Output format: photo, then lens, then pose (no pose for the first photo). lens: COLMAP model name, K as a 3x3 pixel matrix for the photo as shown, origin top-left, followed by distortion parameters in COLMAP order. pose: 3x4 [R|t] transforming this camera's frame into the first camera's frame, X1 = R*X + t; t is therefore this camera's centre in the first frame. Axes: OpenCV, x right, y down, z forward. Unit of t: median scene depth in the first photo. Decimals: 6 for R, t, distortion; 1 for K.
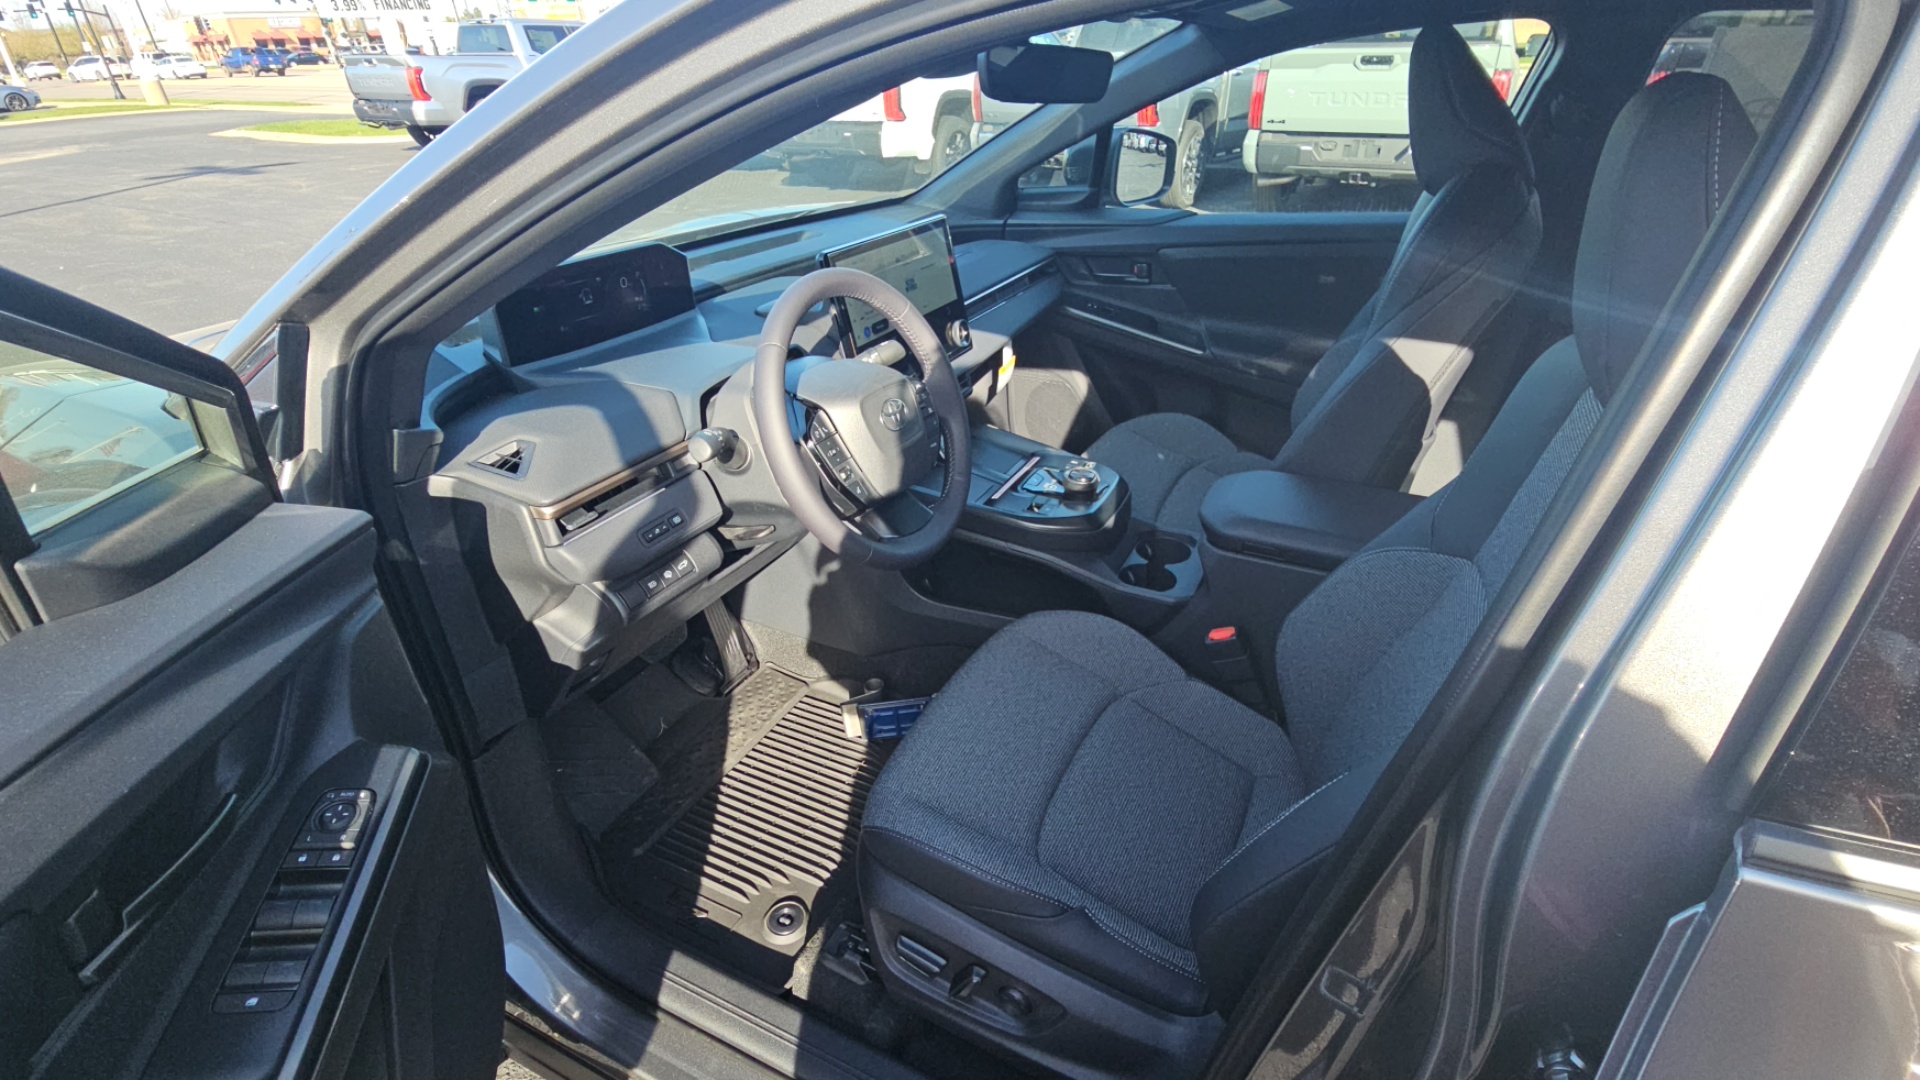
lens RADIAL K [[861.1, 0, 986.9], [0, 861.1, 540.0], [0, 0, 1]] dist [0.009596, -0.007643]
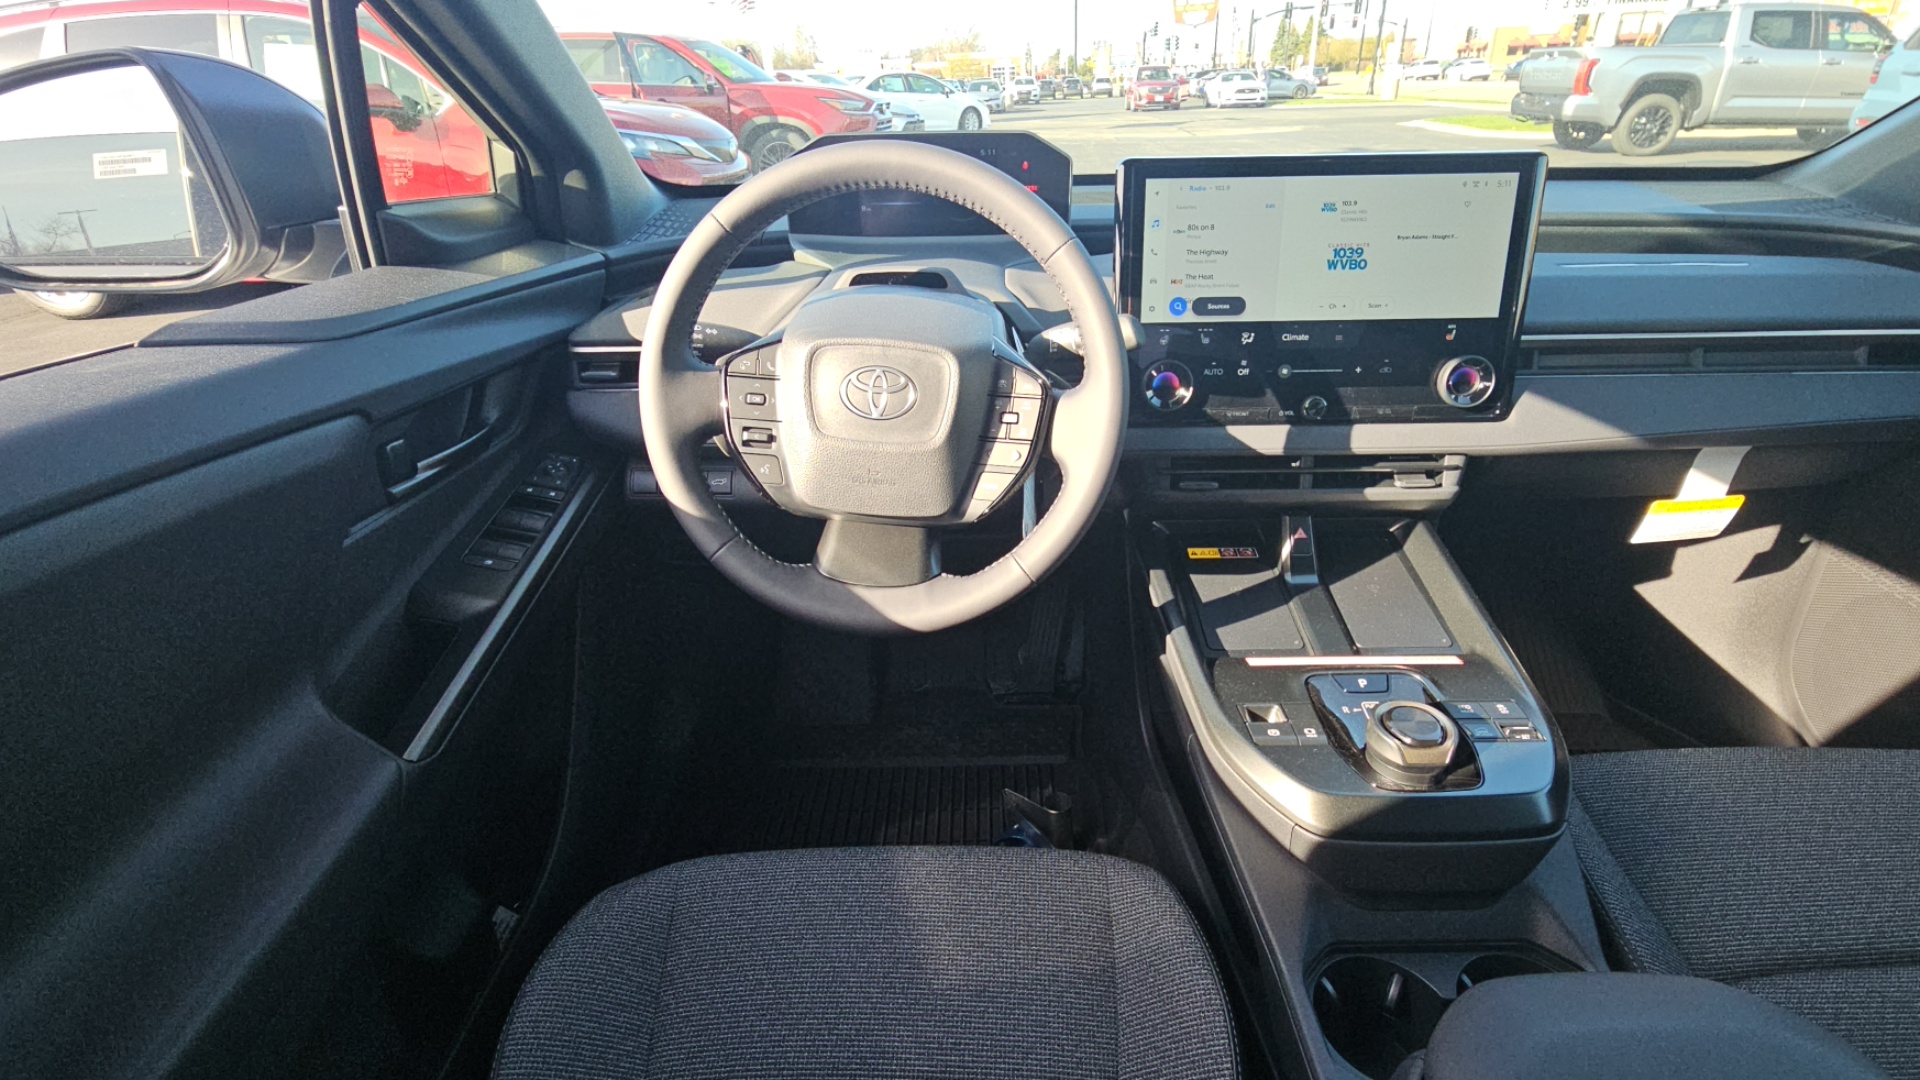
lens RADIAL K [[861.1, 0, 974.4], [0, 861.1, 536.4], [0, 0, 1]] dist [0.009596, -0.007643]
pose [[0.423650, 0.425345, -0.799751, 0.234022], [-0.431954, 0.870910, 0.234372, -0.117570], [0.796201, 0.246164, 0.552691, 0.386963]]
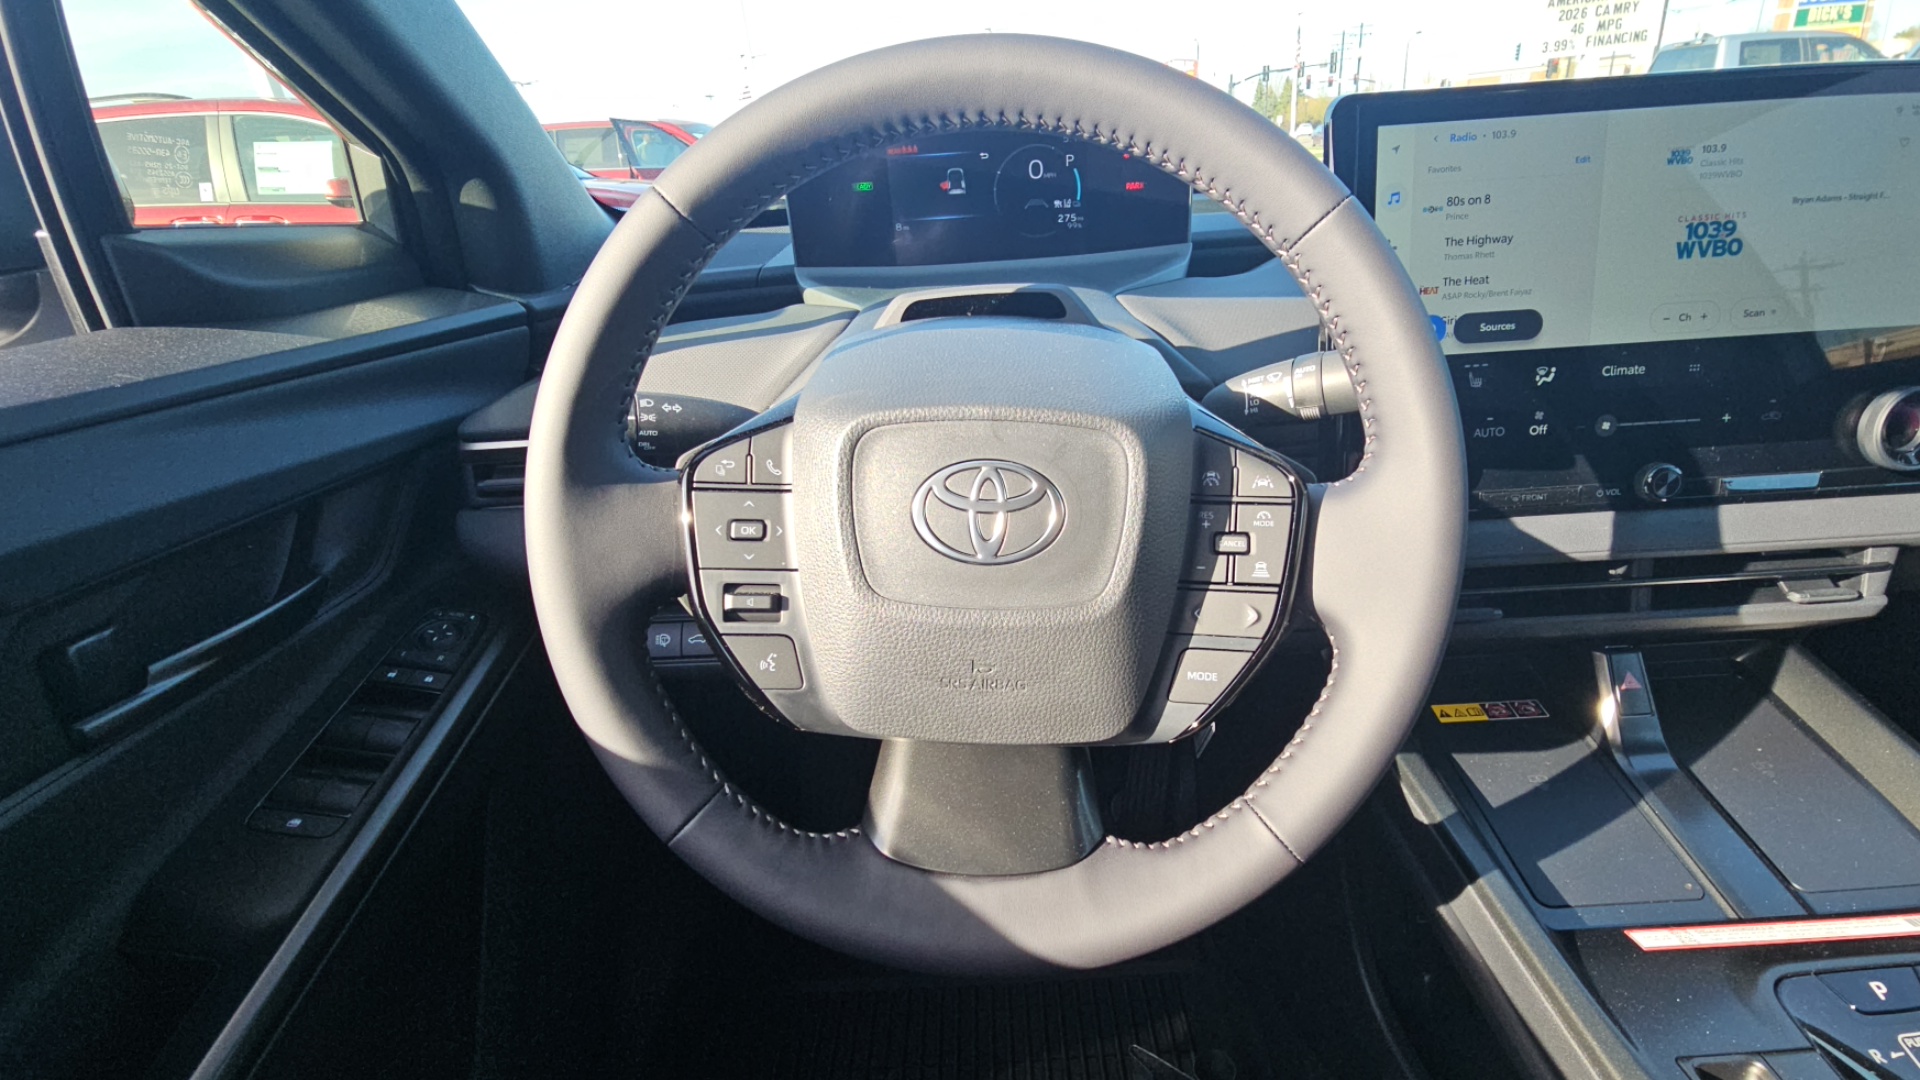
lens RADIAL K [[861.1, 0, 973.1], [0, 861.1, 534.9], [0, 0, 1]] dist [0.009596, -0.007643]
pose [[0.432296, 0.346882, -0.832342, 0.077099], [-0.388091, 0.904757, 0.175498, -0.097275], [0.813945, 0.247157, 0.525745, 0.435753]]
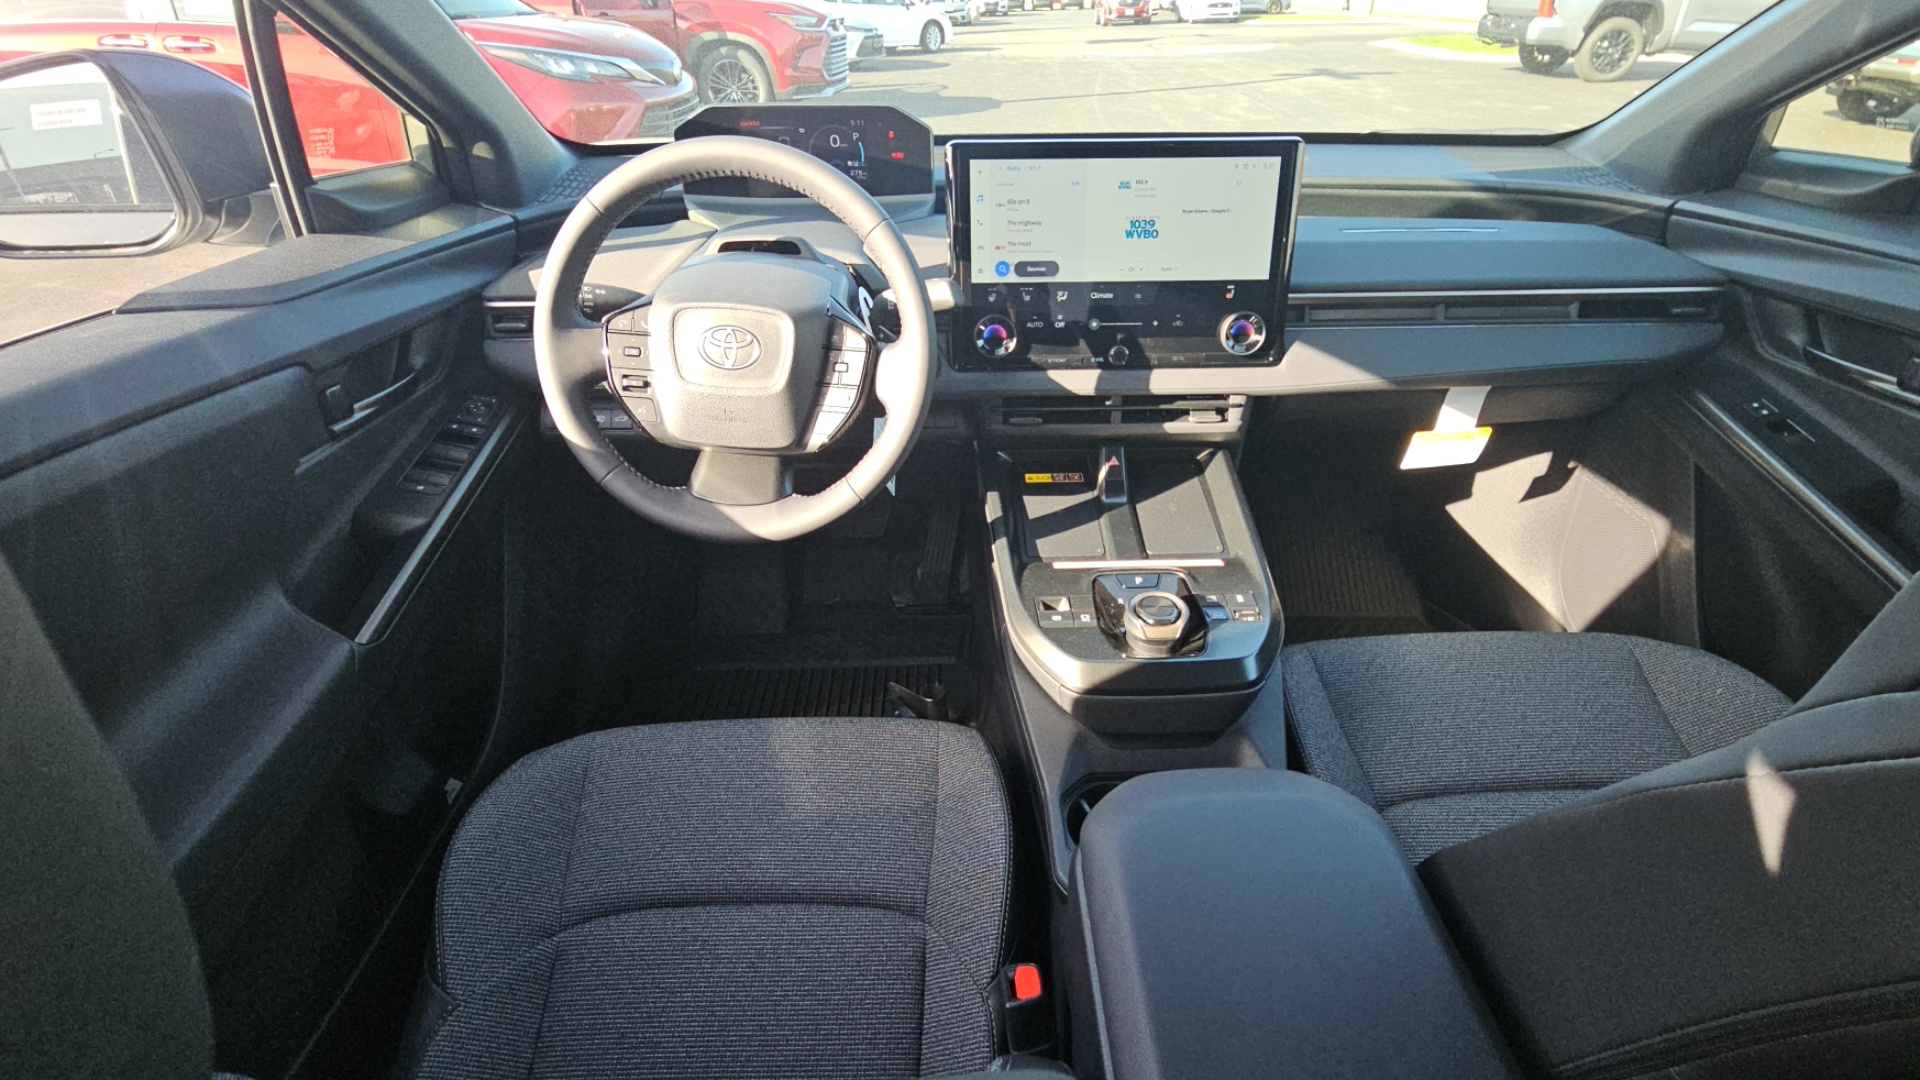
lens RADIAL K [[861.1, 0, 972.3], [0, 861.1, 537.9], [0, 0, 1]] dist [0.009596, -0.007643]
pose [[0.451172, 0.485359, -0.748913, 0.328465], [-0.435049, 0.852328, 0.290292, -0.162034], [0.779215, 0.194842, 0.595701, 0.390339]]
